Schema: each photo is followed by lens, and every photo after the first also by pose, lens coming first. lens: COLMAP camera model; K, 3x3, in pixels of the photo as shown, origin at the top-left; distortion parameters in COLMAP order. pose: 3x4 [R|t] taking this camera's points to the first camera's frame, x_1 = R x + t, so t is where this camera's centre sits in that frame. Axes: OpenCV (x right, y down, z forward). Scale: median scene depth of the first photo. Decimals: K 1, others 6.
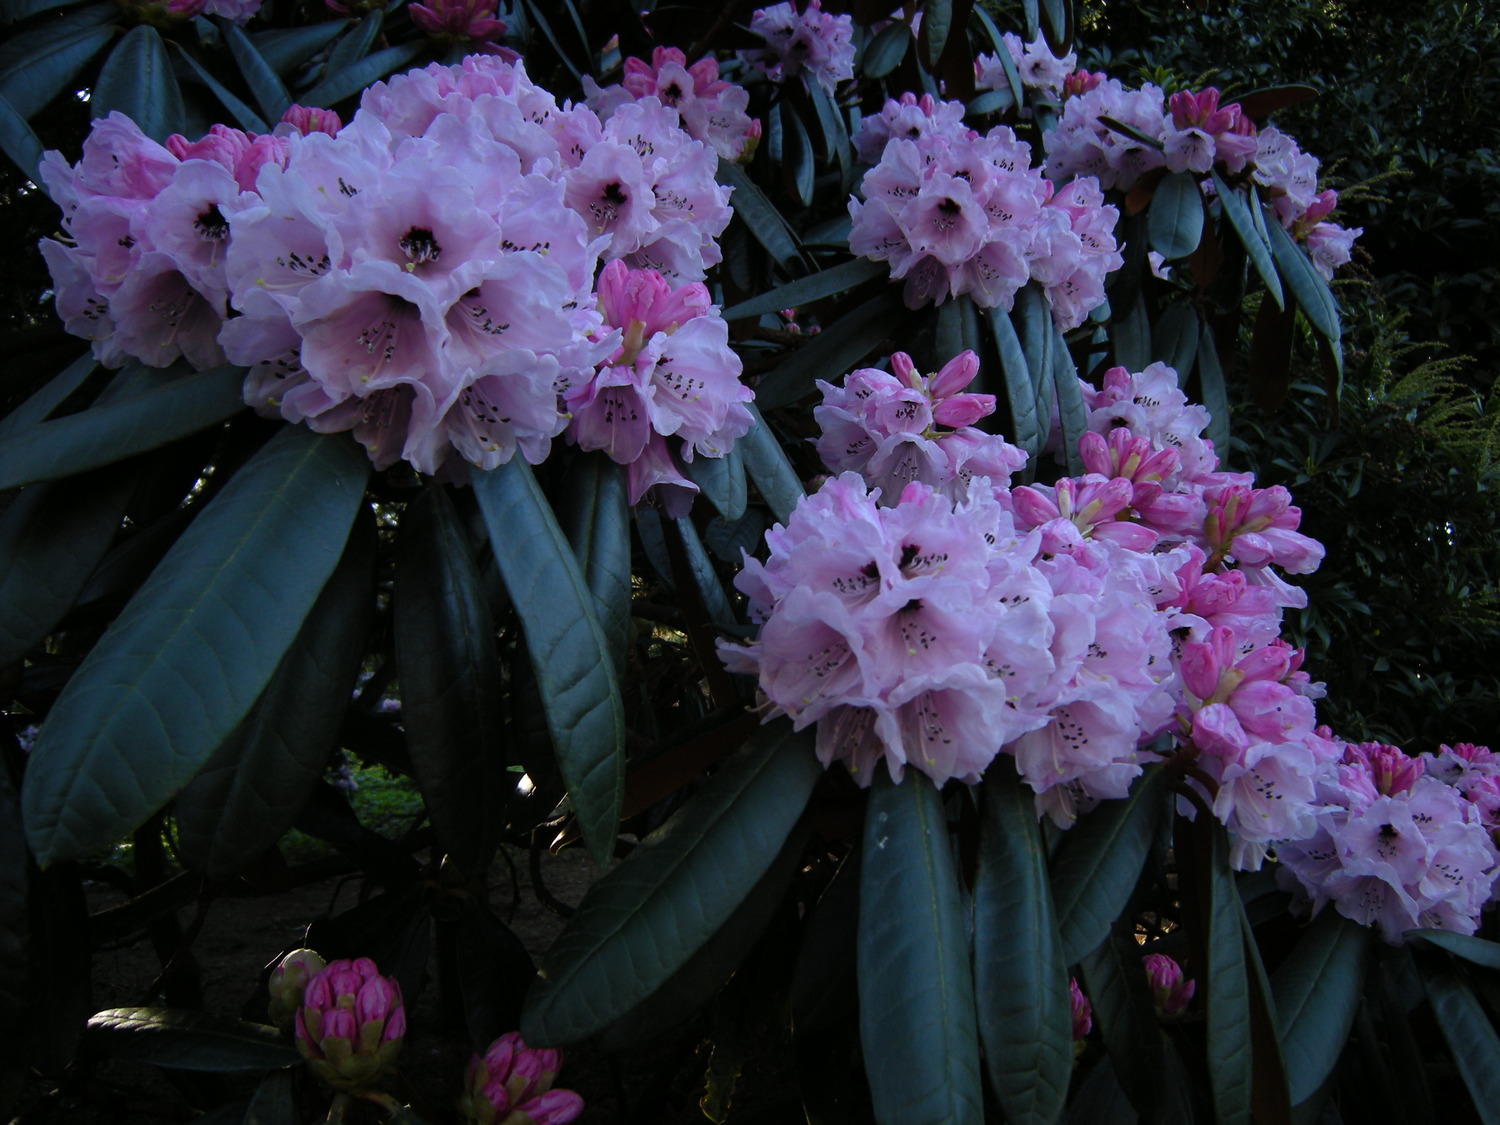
lens RADIAL K [[1228.0, 0, 748.8], [0, 1228.0, 568.8], [0, 0, 1]] dist [-0.024605, -0.013739]
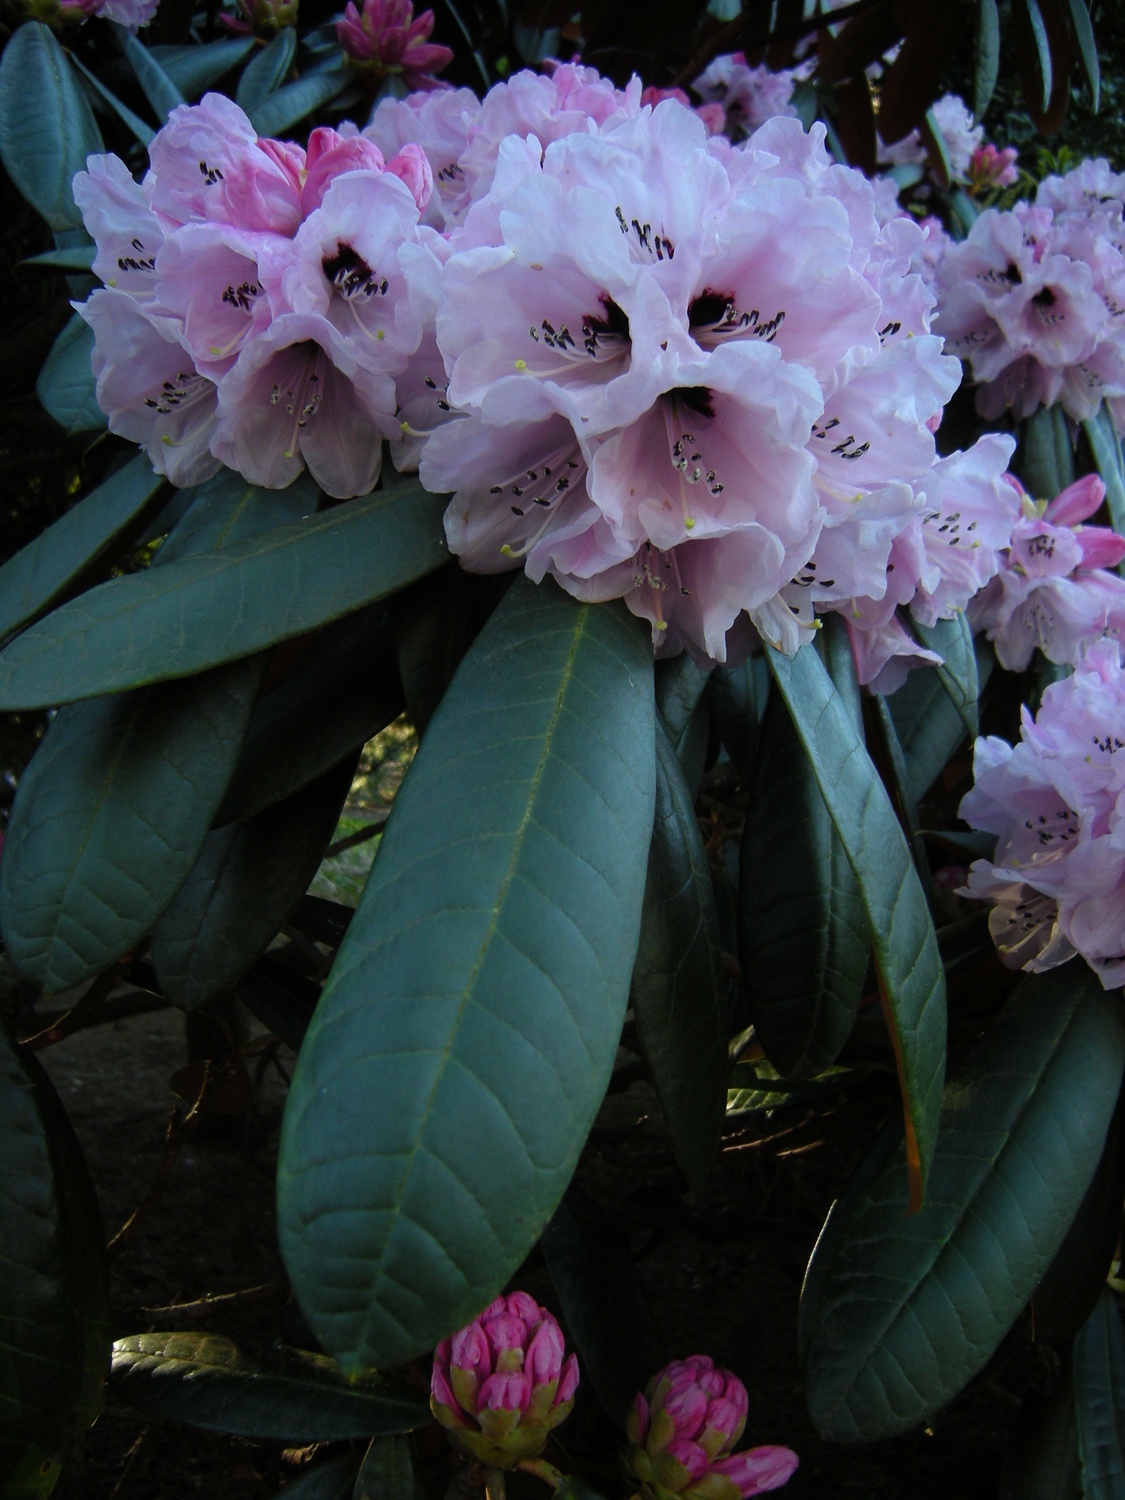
lens RADIAL K [[1219.5, 0, 566.3], [0, 1219.5, 744.5], [0, 0, 1]] dist [-0.065170, 0.037370]
pose [[0.997236, 0.009059, 0.073751, -0.352272], [-0.014253, 0.997431, 0.070207, -0.069122], [-0.072926, -0.071064, 0.994802, 0.296217]]
